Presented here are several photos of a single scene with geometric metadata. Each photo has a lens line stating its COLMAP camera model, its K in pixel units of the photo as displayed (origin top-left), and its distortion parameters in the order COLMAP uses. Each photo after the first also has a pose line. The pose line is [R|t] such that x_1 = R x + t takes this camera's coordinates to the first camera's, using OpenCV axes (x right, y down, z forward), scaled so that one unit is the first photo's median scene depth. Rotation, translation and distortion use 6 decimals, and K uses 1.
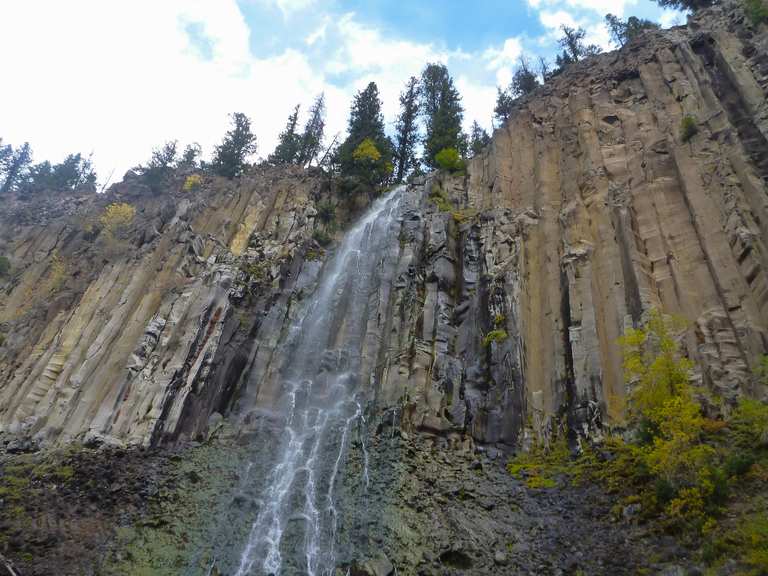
lens RADIAL K [[674.2, 0, 413.6], [0, 674.2, 287.0], [0, 0, 1]] dist [-0.034620, -0.001681]
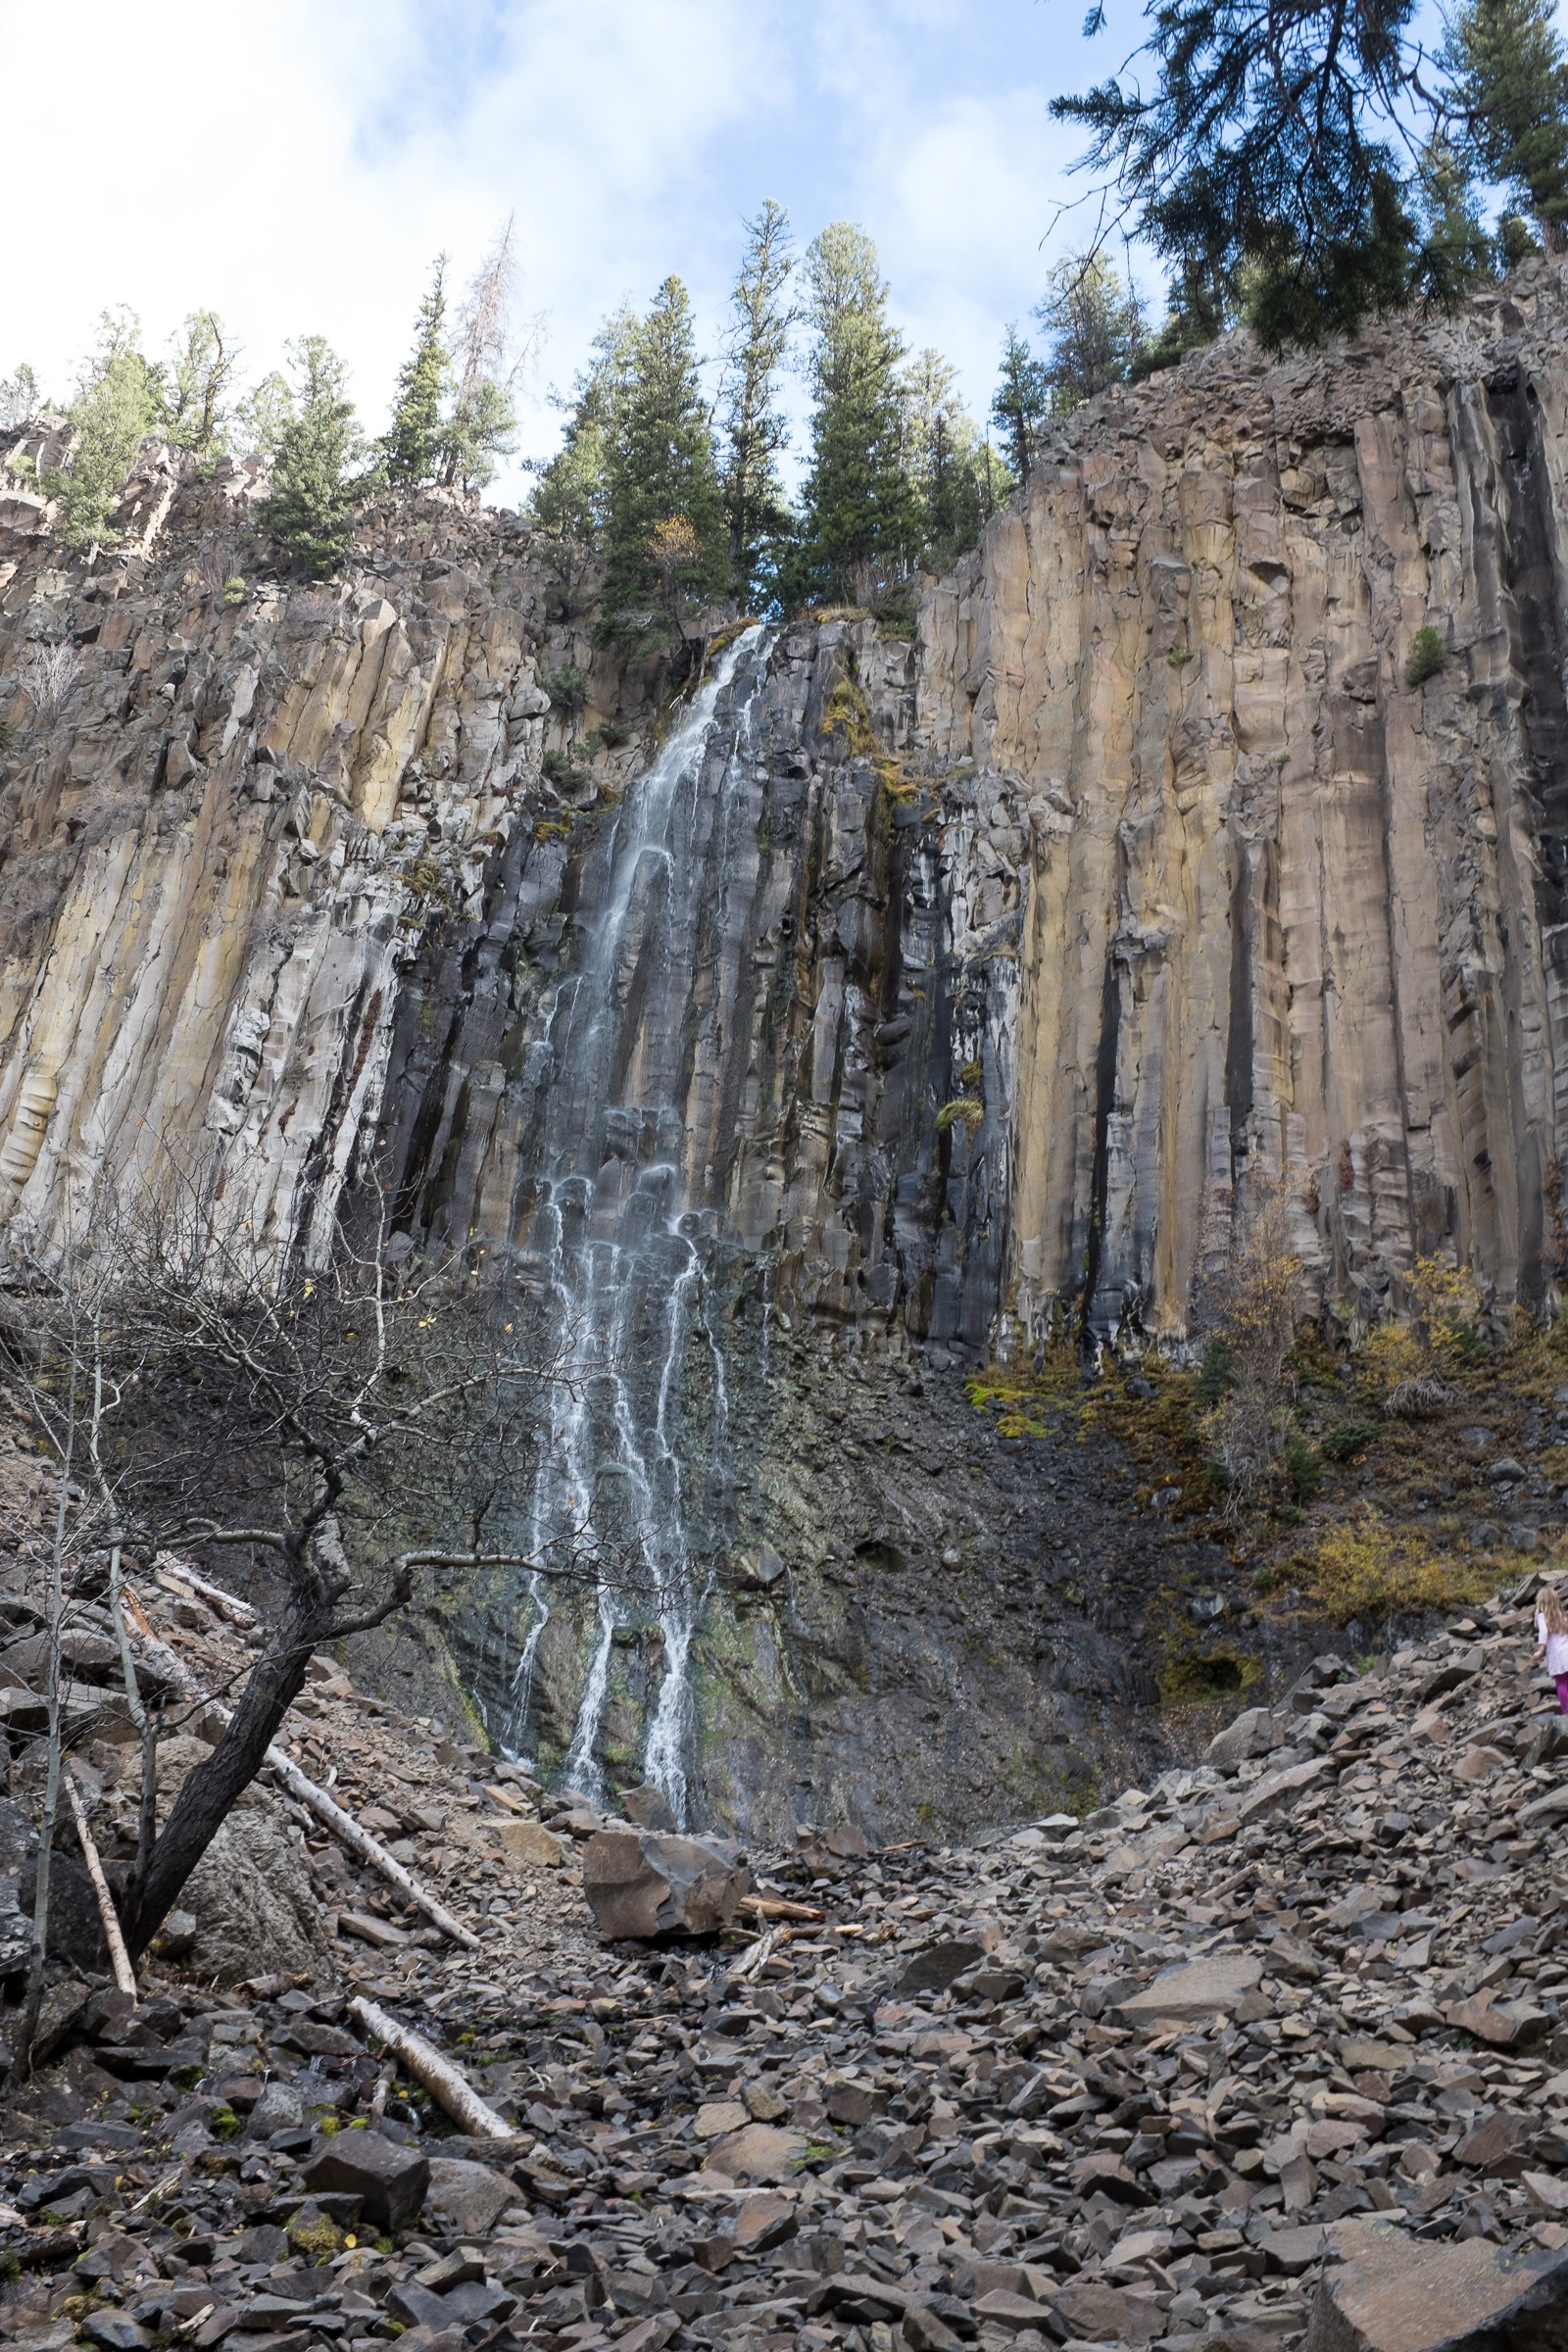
lens RADIAL K [[2196.2, 0, 724.0], [0, 2196.2, 1141.5], [0, 0, 1]] dist [-0.064355, 0.004302]
pose [[0.996044, 0.064524, 0.061090, -0.140192], [-0.078517, 0.961003, 0.265158, -0.300551], [-0.041599, -0.268906, 0.962268, -0.520208]]
